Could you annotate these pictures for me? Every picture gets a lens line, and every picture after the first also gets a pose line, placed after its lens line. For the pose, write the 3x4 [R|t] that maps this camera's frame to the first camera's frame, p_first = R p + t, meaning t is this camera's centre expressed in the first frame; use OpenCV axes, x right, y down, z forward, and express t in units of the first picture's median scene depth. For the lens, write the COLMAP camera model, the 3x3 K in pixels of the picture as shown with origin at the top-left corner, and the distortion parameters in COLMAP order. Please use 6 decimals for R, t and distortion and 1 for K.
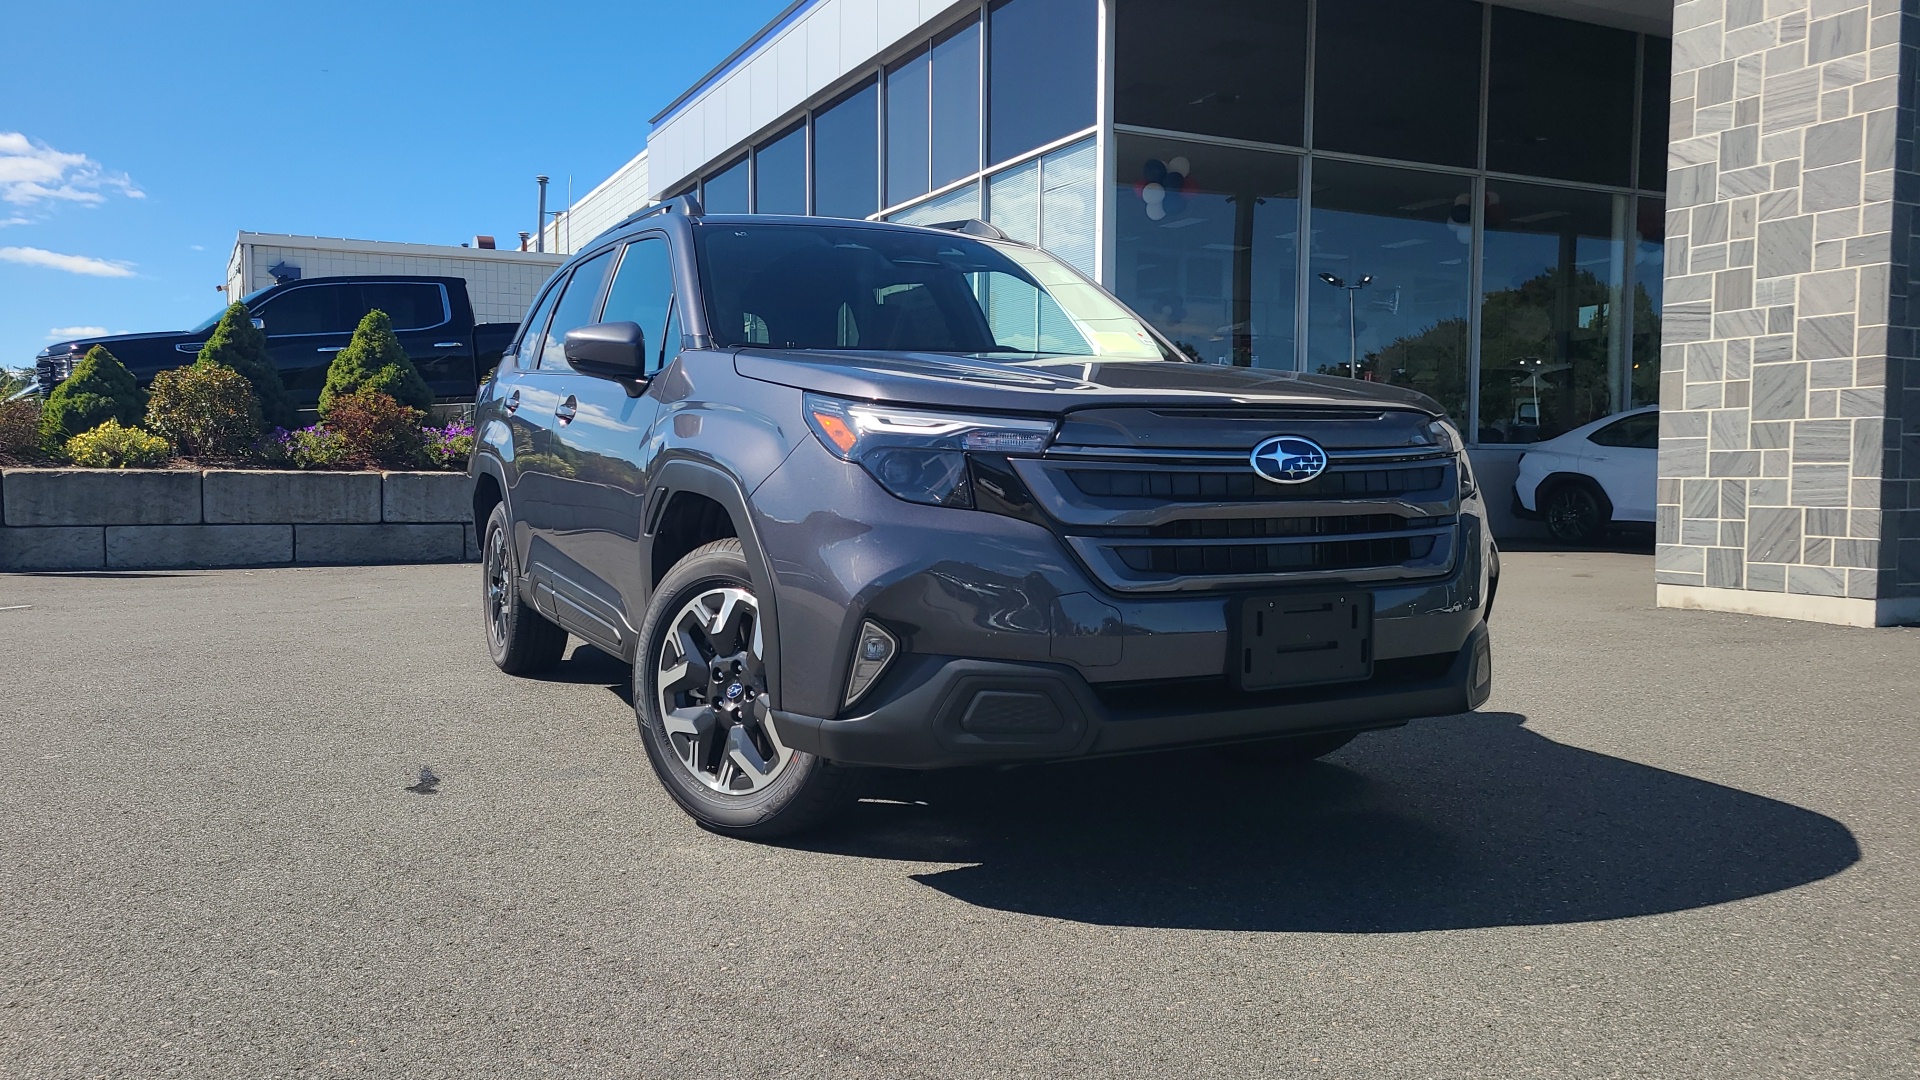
lens RADIAL K [[1439.5, 0, 947.6], [0, 1439.5, 562.2], [0, 0, 1]] dist [0.047390, -0.014138]
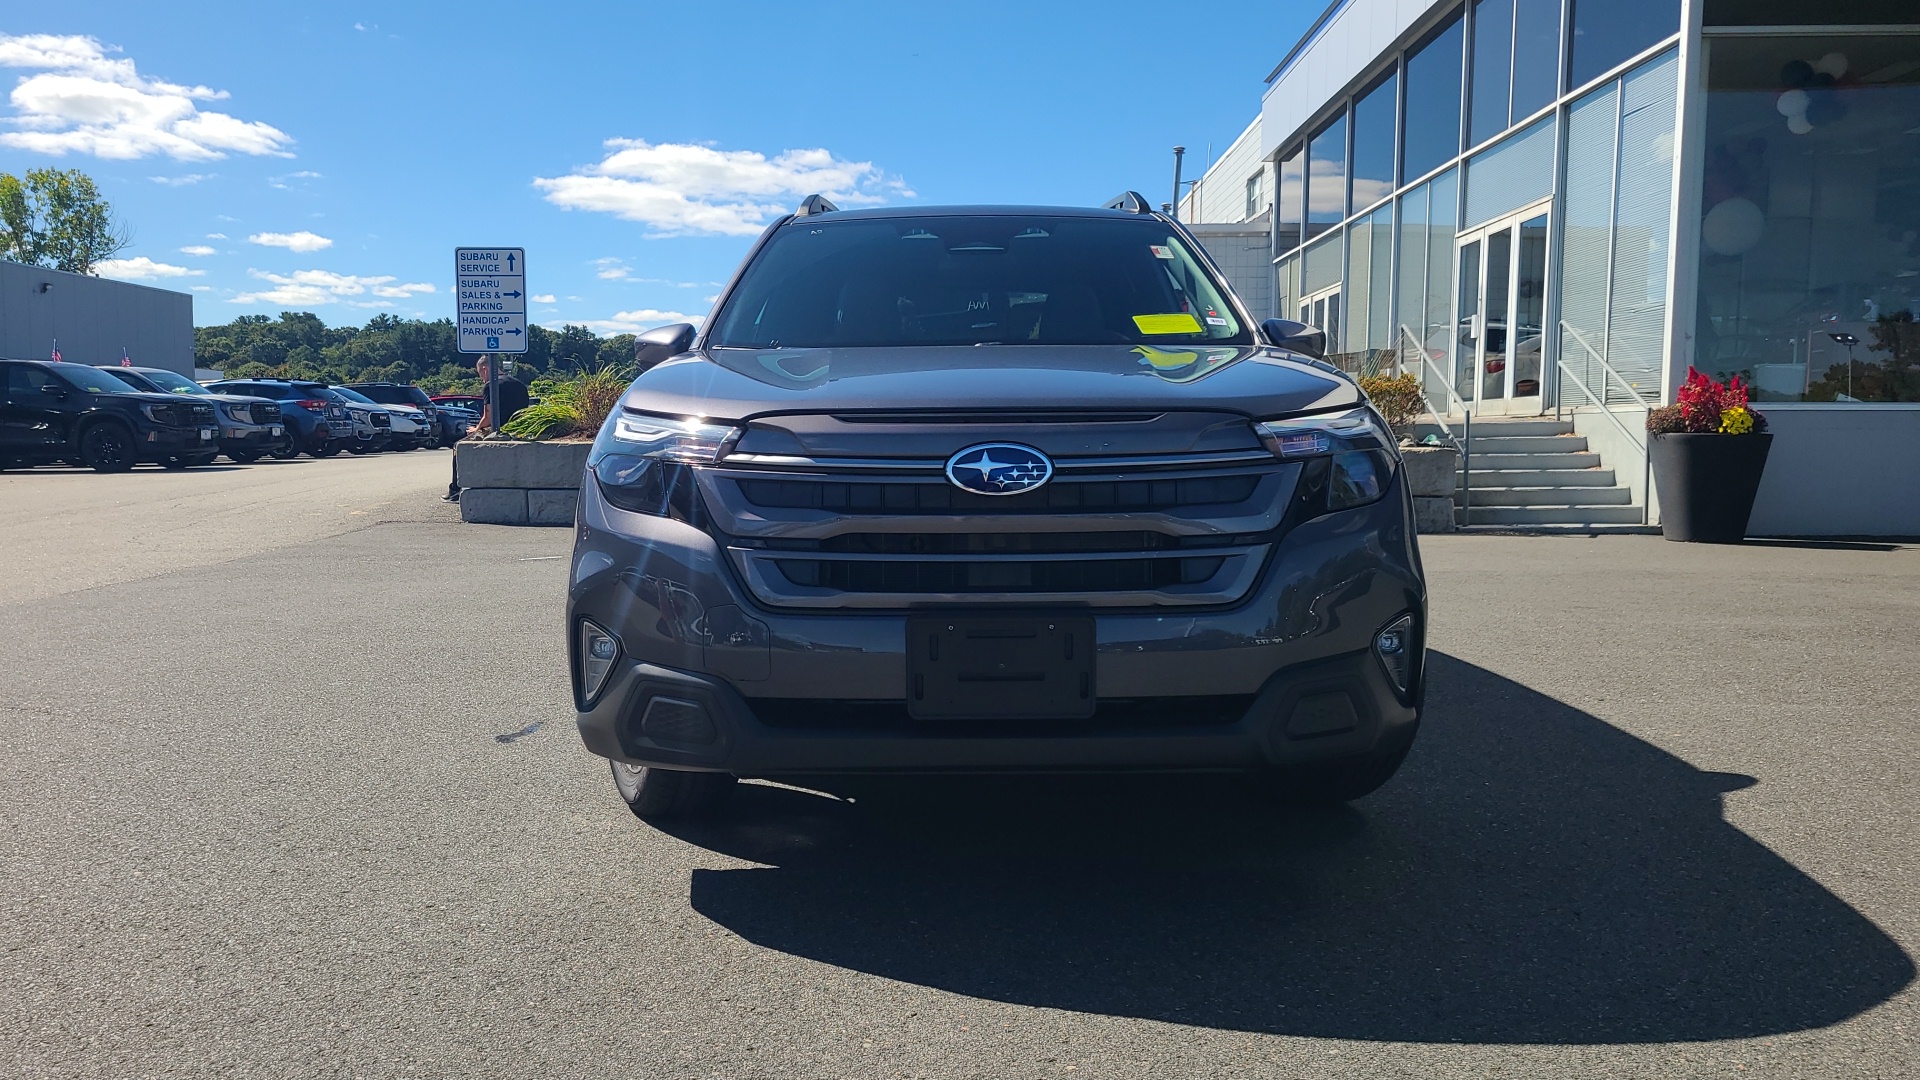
lens RADIAL K [[1439.5, 0, 947.6], [0, 1439.5, 562.2], [0, 0, 1]] dist [0.047390, -0.014138]
pose [[0.887361, 0.040490, -0.459295, 0.616817], [-0.028311, 0.999042, 0.033376, -0.041344], [0.460206, -0.016614, 0.887657, 0.179597]]
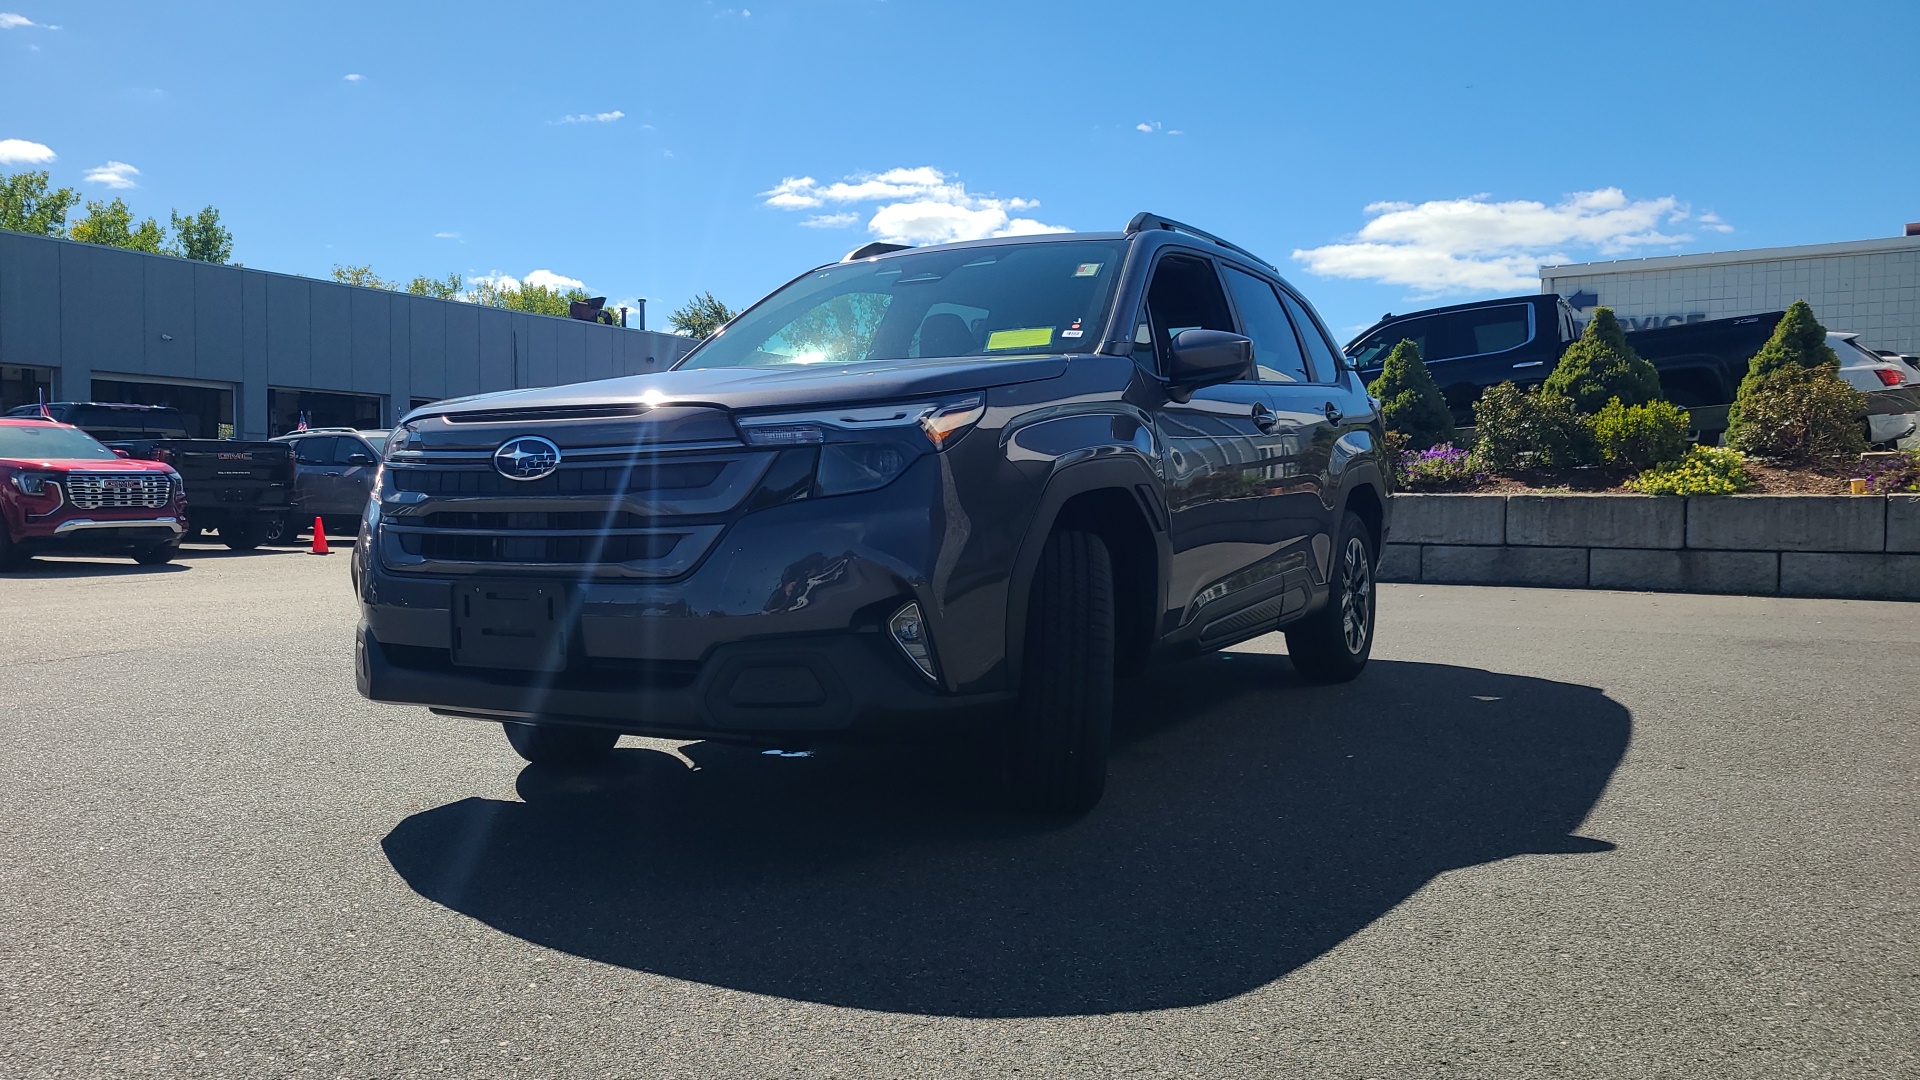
lens RADIAL K [[1427.0, 0, 968.6], [0, 1427.0, 627.9], [0, 0, 1]] dist [0.050192, -0.000465]
pose [[0.554715, 0.072632, -0.828864, 1.289899], [-0.051170, 0.997275, 0.053144, -0.018446], [0.830465, 0.012933, 0.556920, 0.672633]]
